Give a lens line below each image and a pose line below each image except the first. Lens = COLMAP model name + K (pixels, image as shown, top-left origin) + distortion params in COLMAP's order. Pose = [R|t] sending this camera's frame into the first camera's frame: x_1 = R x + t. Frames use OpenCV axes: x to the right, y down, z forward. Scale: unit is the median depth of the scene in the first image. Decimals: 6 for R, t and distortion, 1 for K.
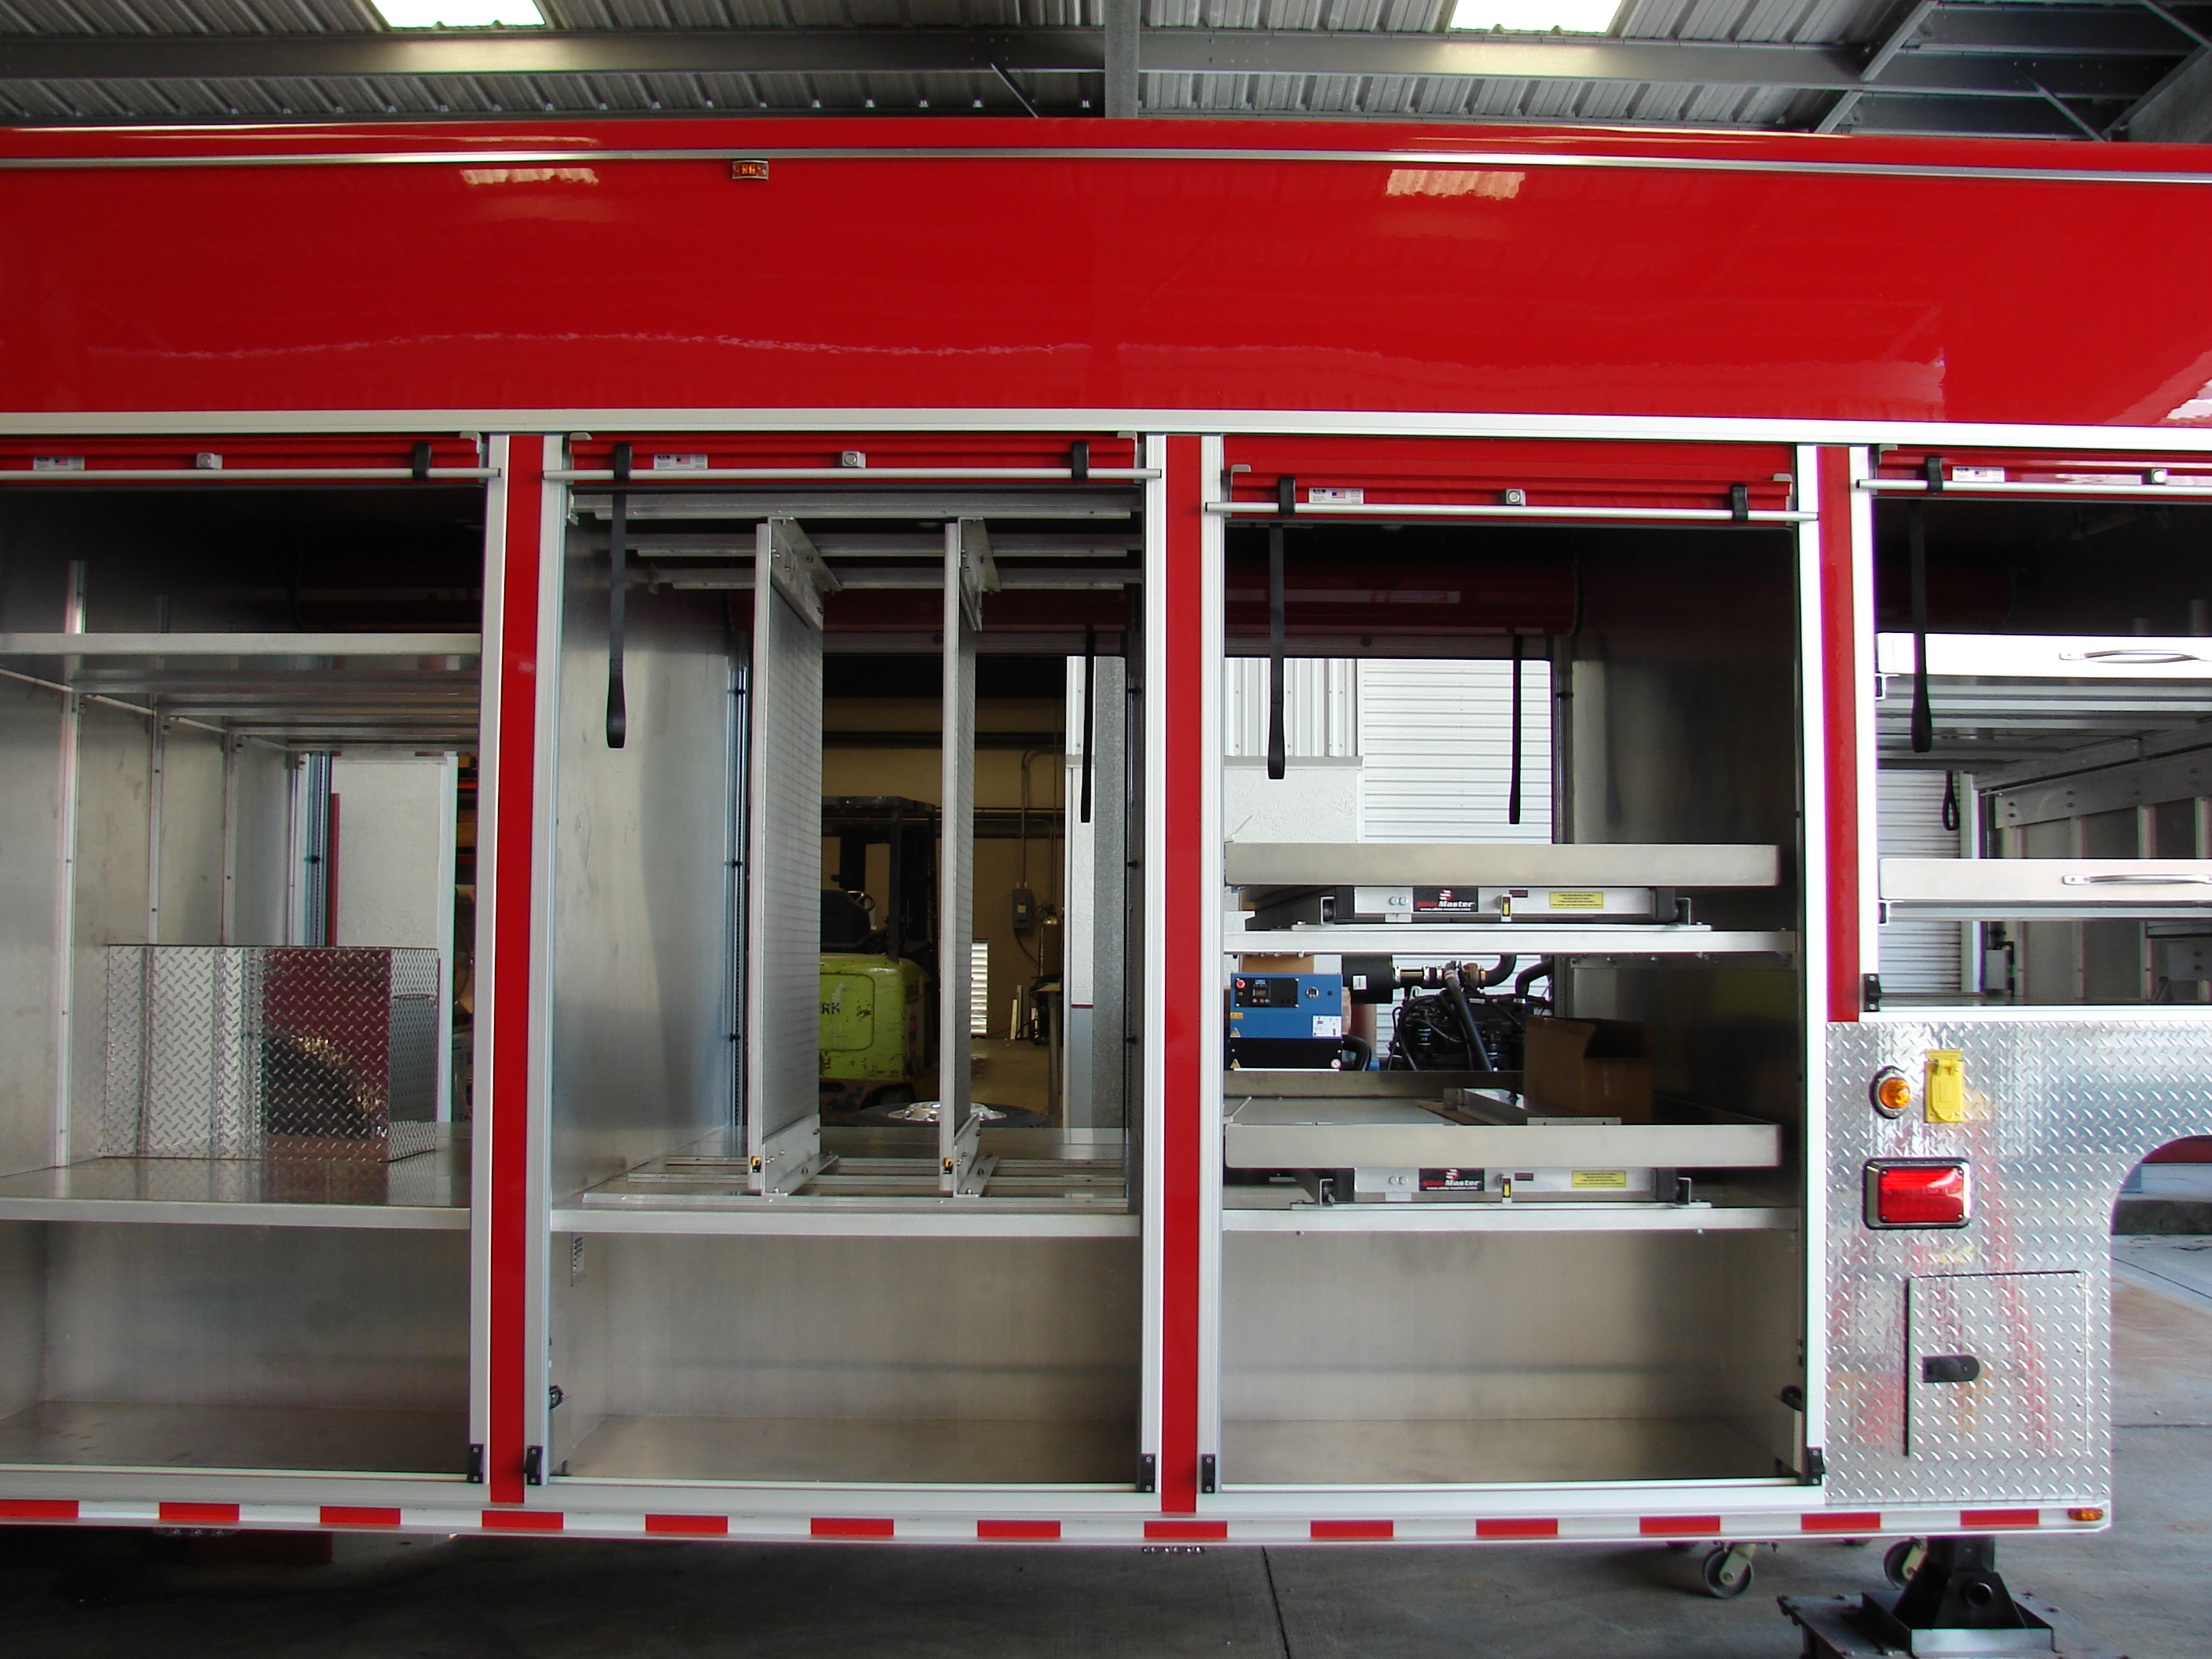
lens RADIAL K [[2084.7, 0, 1106.0], [0, 2084.7, 829.5], [0, 0, 1]] dist [-0.100763, 0.001277]
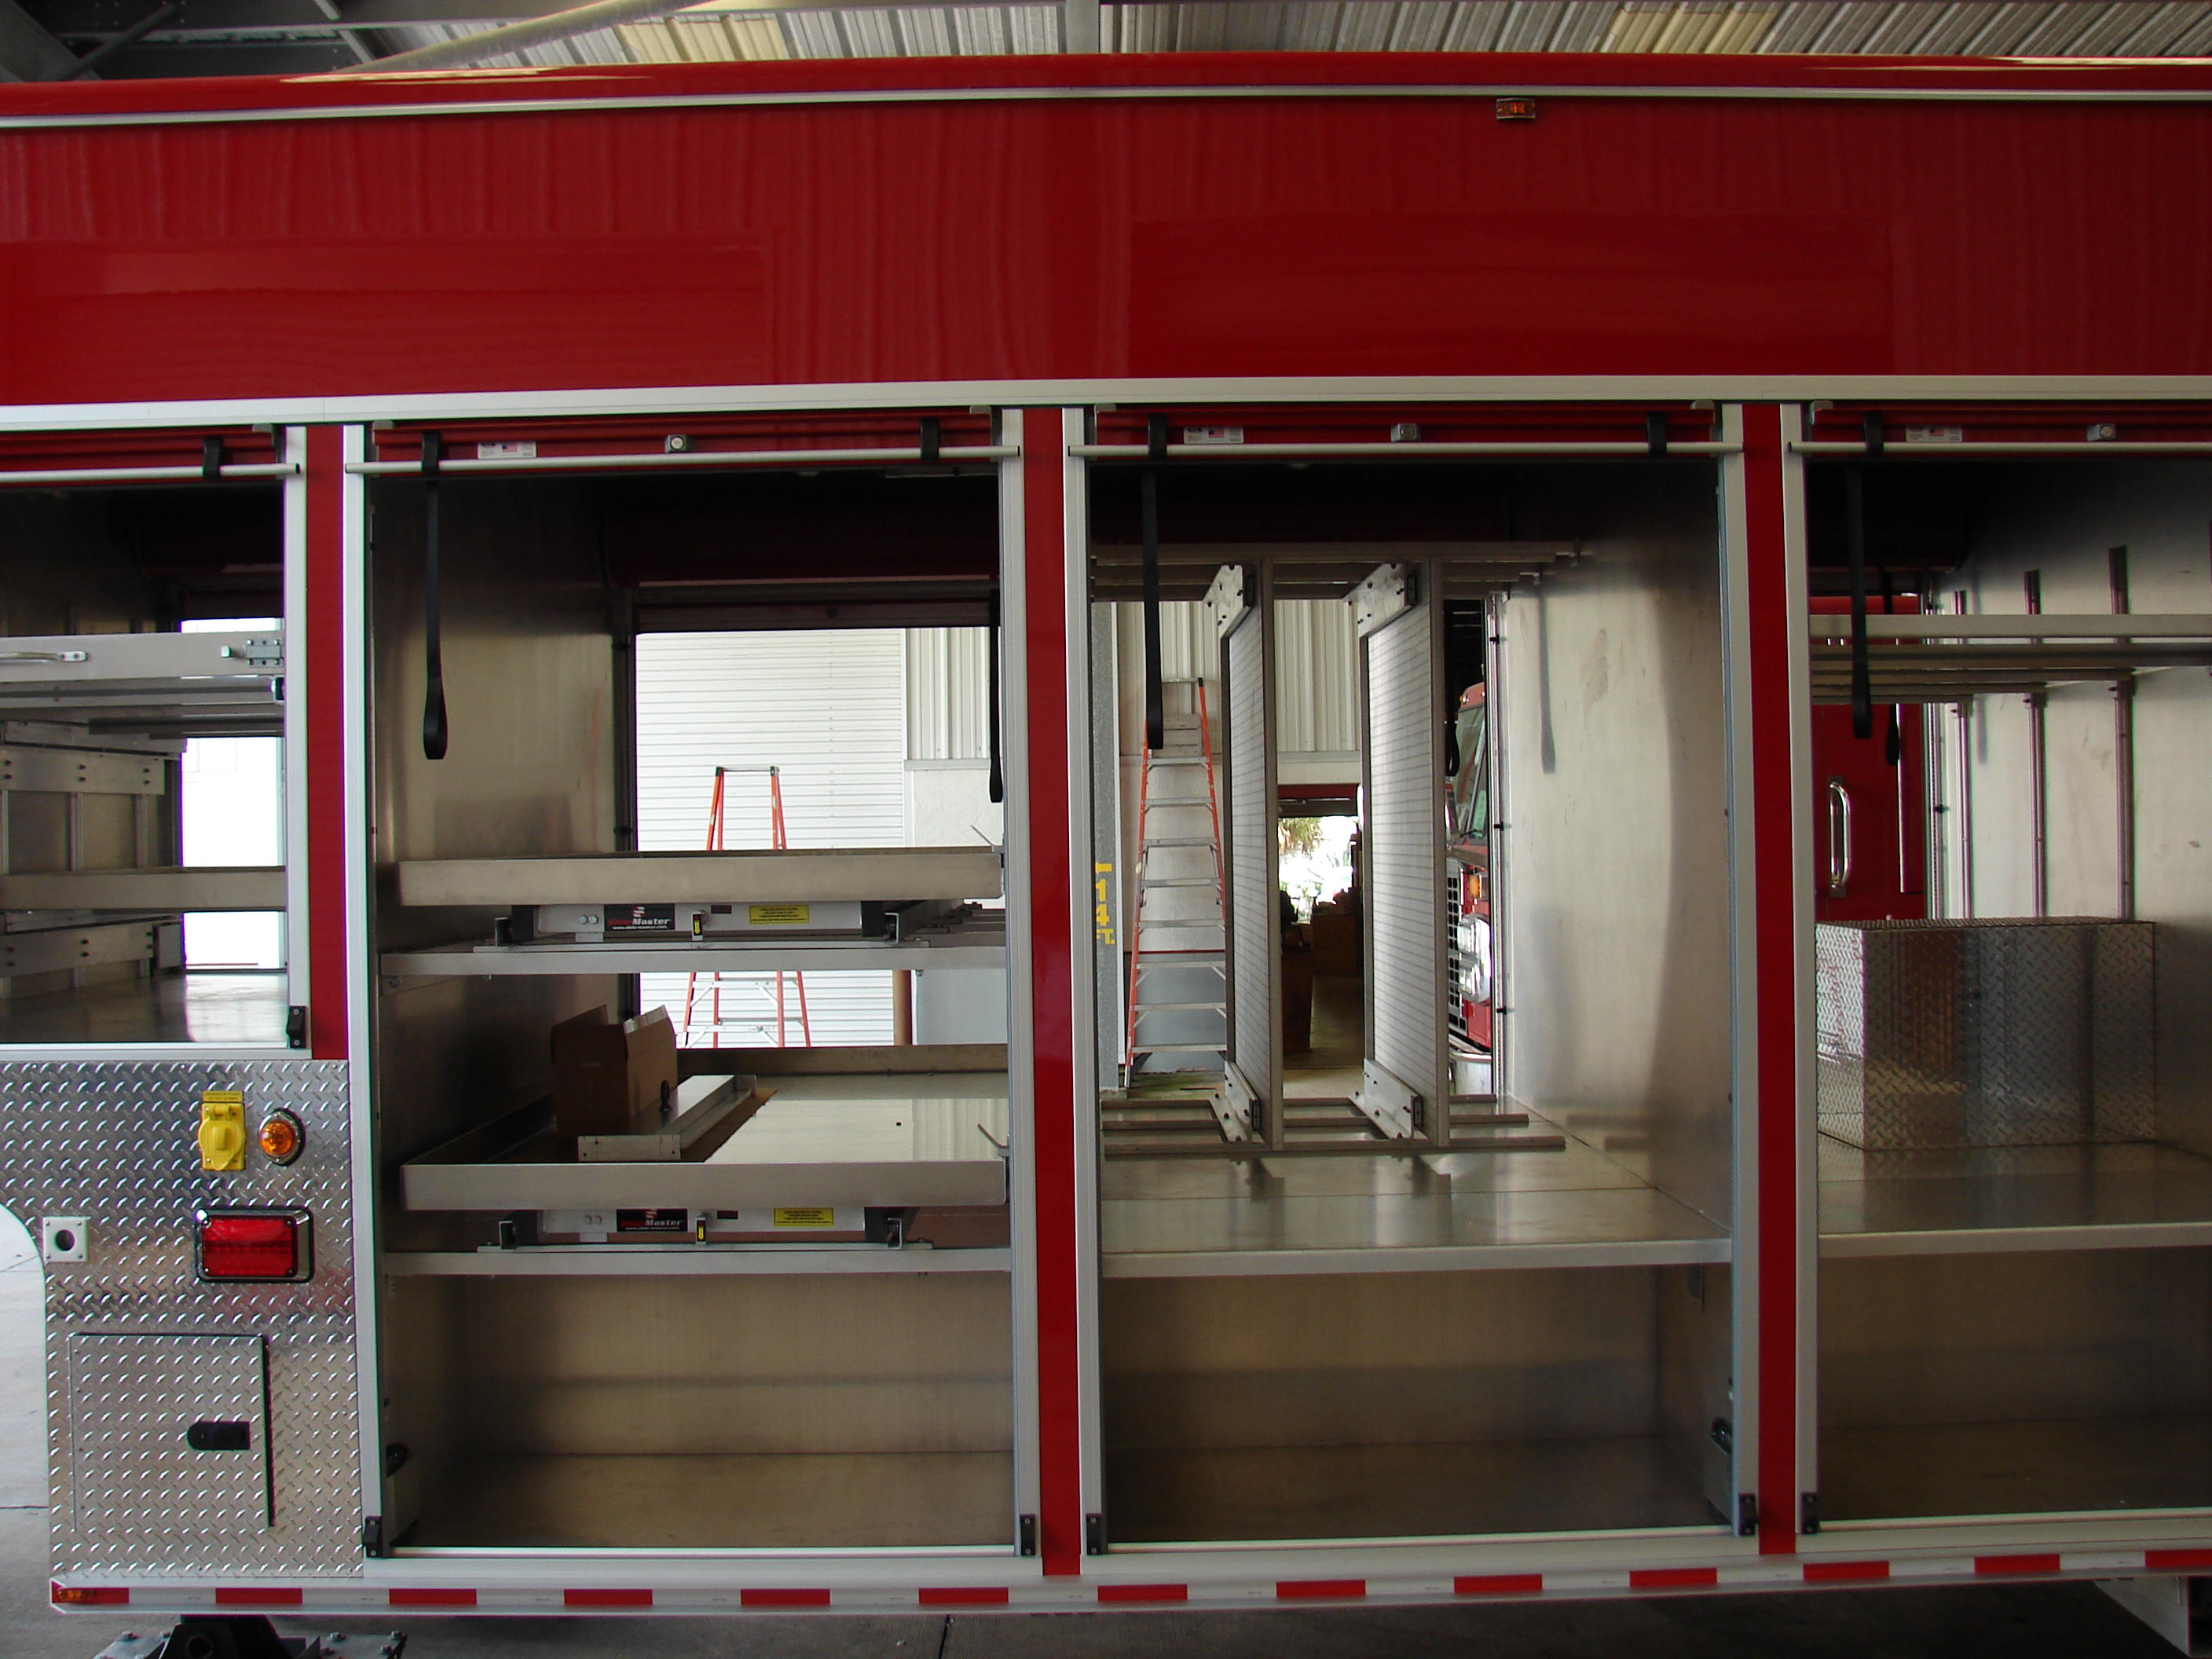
lens RADIAL K [[2265.3, 0, 1106.0], [0, 2265.3, 829.5], [0, 0, 1]] dist [-0.124328, 0.006529]
pose [[0.999750, -0.021939, 0.004314, 0.366366], [0.021951, 0.999755, -0.002682, 0.002237], [-0.004254, 0.002776, 0.999987, 0.002108]]
